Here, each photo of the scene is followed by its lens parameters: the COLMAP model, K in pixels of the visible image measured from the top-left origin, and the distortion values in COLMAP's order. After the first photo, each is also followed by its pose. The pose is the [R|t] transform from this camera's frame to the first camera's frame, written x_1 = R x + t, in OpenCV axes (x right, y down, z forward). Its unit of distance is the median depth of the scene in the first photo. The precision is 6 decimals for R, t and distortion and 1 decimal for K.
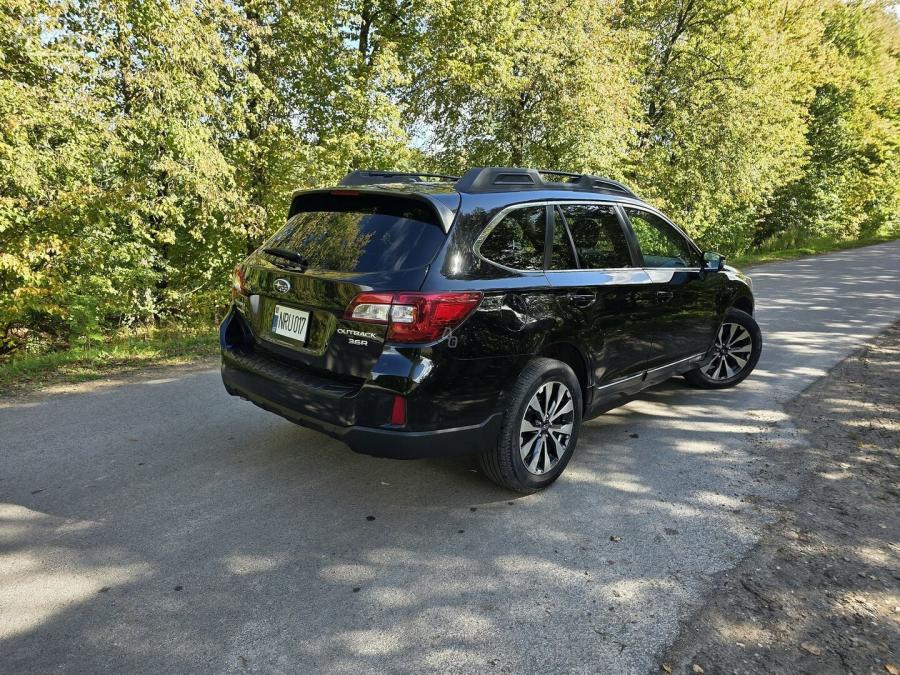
lens RADIAL K [[597.4, 0, 454.1], [0, 597.4, 338.3], [0, 0, 1]] dist [0.055907, -0.047213]
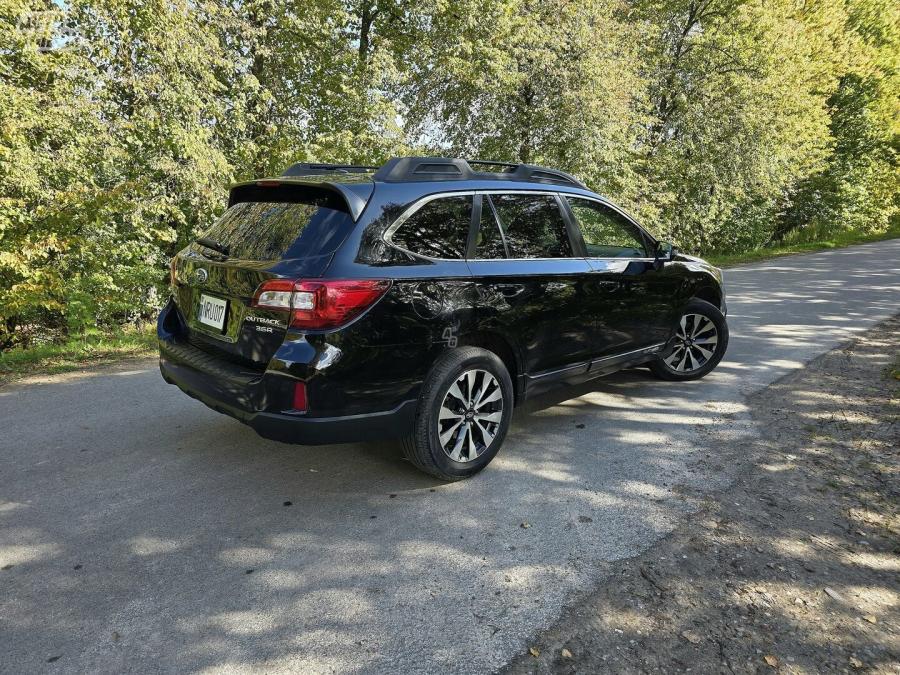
lens RADIAL K [[593.3, 0, 450.9], [0, 593.3, 335.4], [0, 0, 1]] dist [0.060381, -0.050247]
pose [[0.998869, -0.001955, -0.047501, 0.108116], [0.001912, 0.999998, -0.000952, 0.009839], [0.047503, 0.000860, 0.998871, 0.002350]]
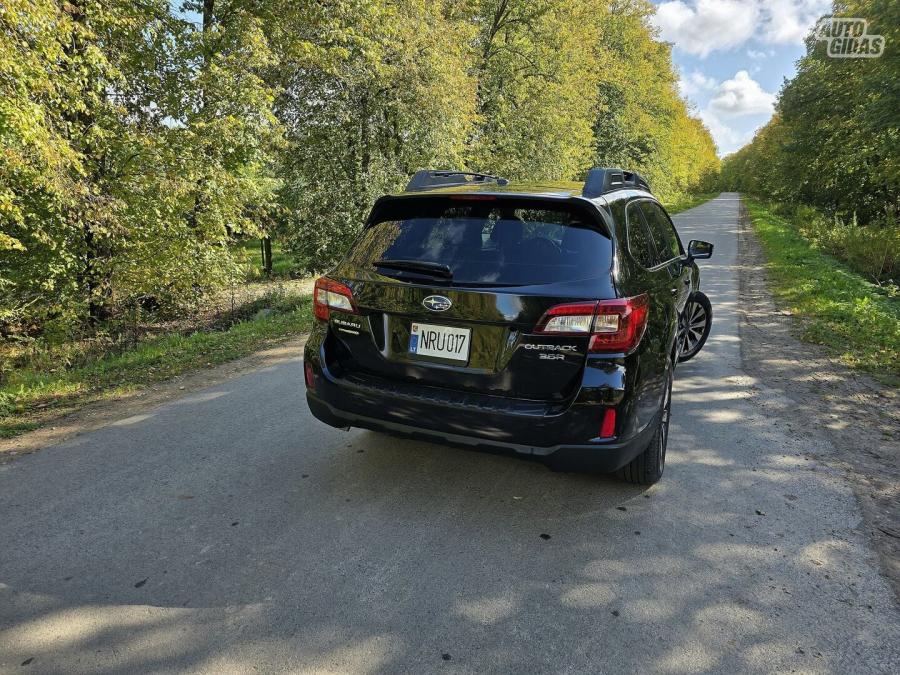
lens RADIAL K [[593.3, 0, 450.9], [0, 593.3, 335.4], [0, 0, 1]] dist [0.060381, -0.050247]
pose [[0.947308, -0.088484, 0.307862, -0.321226], [0.082382, 0.996061, 0.032791, -0.038262], [-0.309551, -0.005701, 0.950866, 0.077038]]
